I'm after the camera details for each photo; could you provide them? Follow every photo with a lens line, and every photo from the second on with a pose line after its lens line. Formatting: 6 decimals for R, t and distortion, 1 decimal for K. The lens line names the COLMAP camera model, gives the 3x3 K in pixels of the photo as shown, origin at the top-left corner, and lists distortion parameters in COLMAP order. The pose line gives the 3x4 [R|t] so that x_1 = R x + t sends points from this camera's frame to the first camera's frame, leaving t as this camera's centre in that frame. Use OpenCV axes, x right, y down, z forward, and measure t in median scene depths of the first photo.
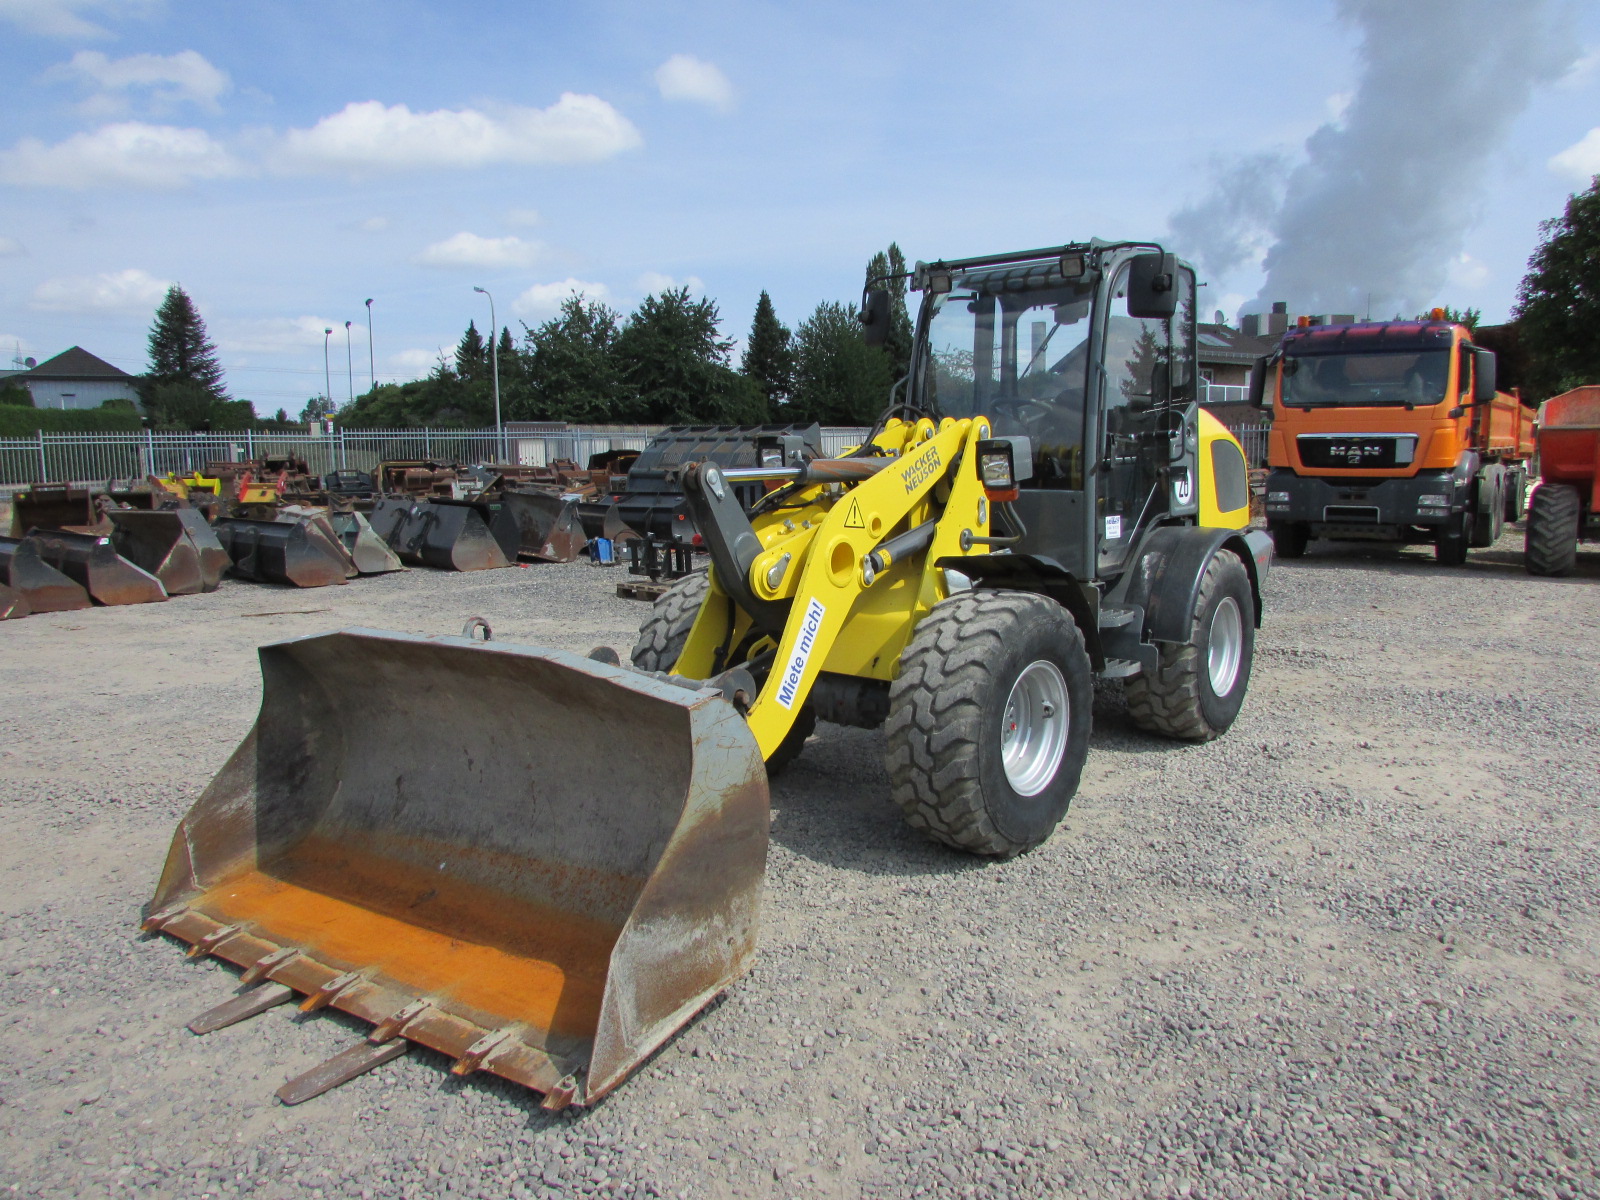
lens RADIAL K [[1169.7, 0, 793.5], [0, 1169.7, 601.6], [0, 0, 1]] dist [-0.027820, 0.009173]
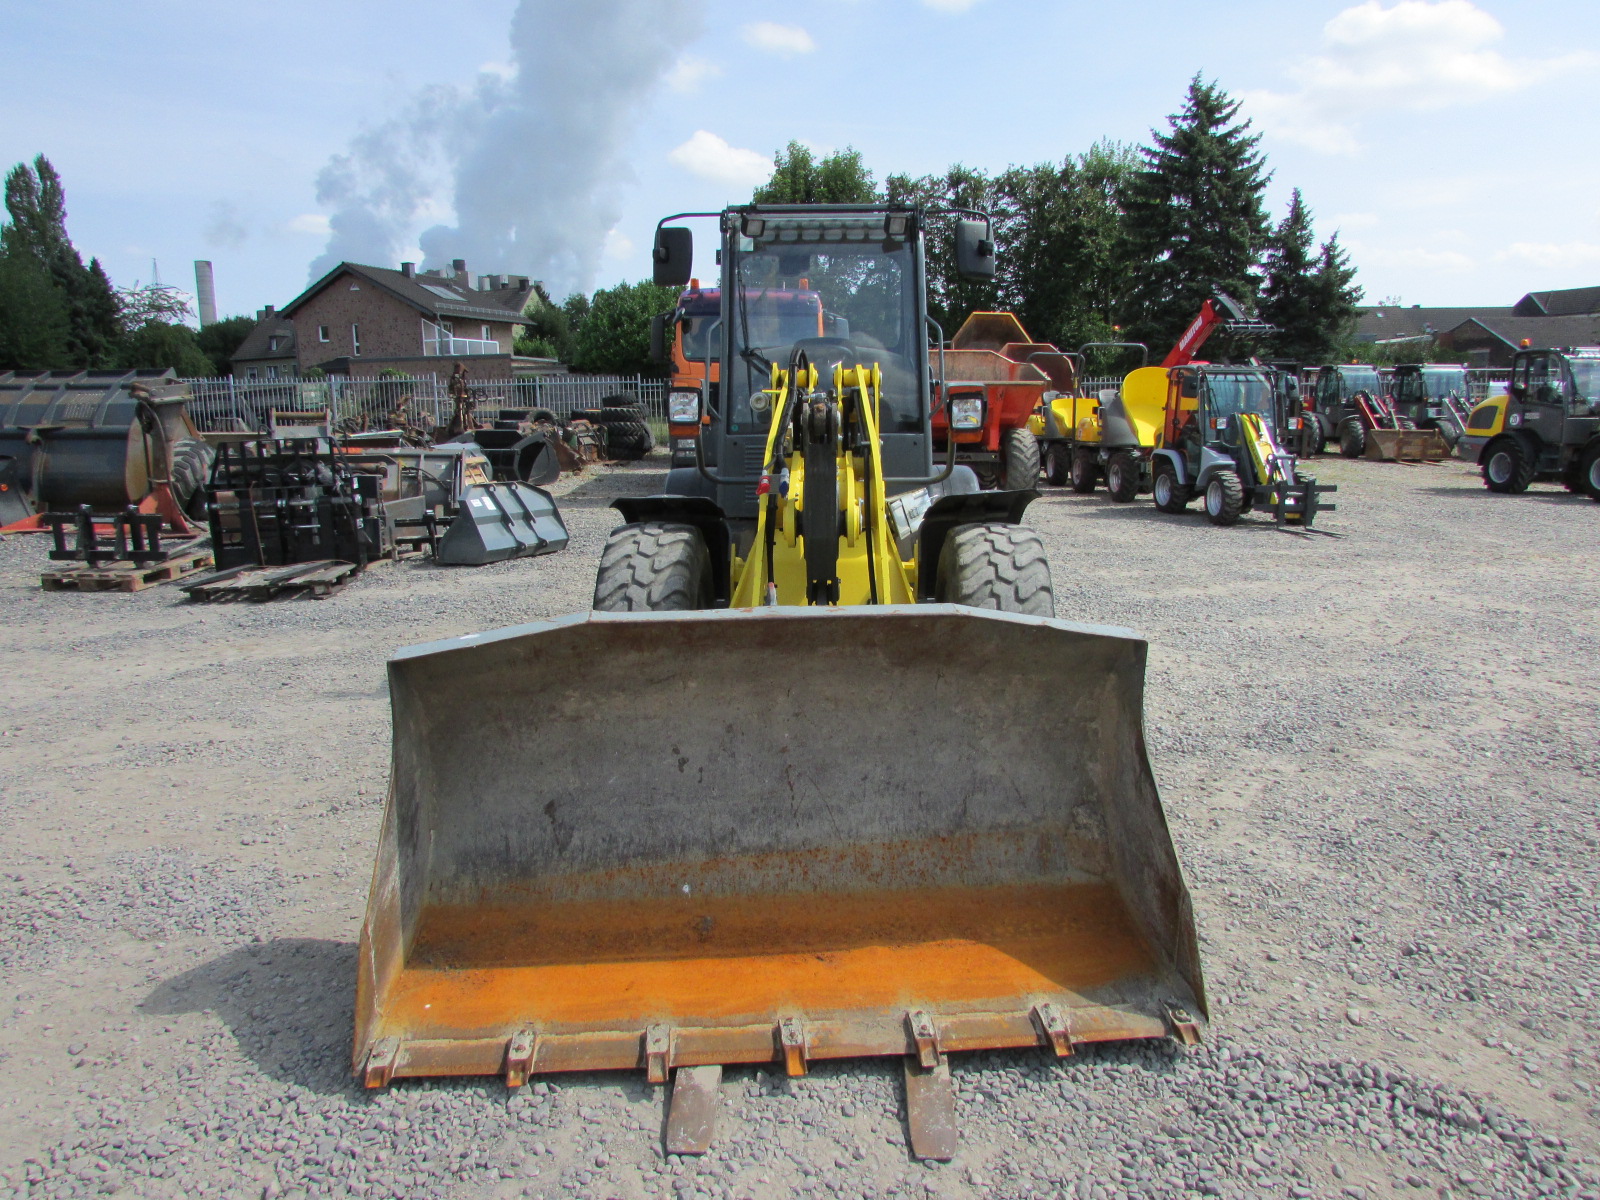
lens RADIAL K [[1169.7, 0, 793.5], [0, 1169.7, 601.6], [0, 0, 1]] dist [-0.027820, 0.009173]
pose [[0.778370, -0.101792, 0.619498, -0.484521], [0.077774, 0.994801, 0.065740, -0.017733], [-0.622969, -0.002990, 0.782241, 0.195151]]
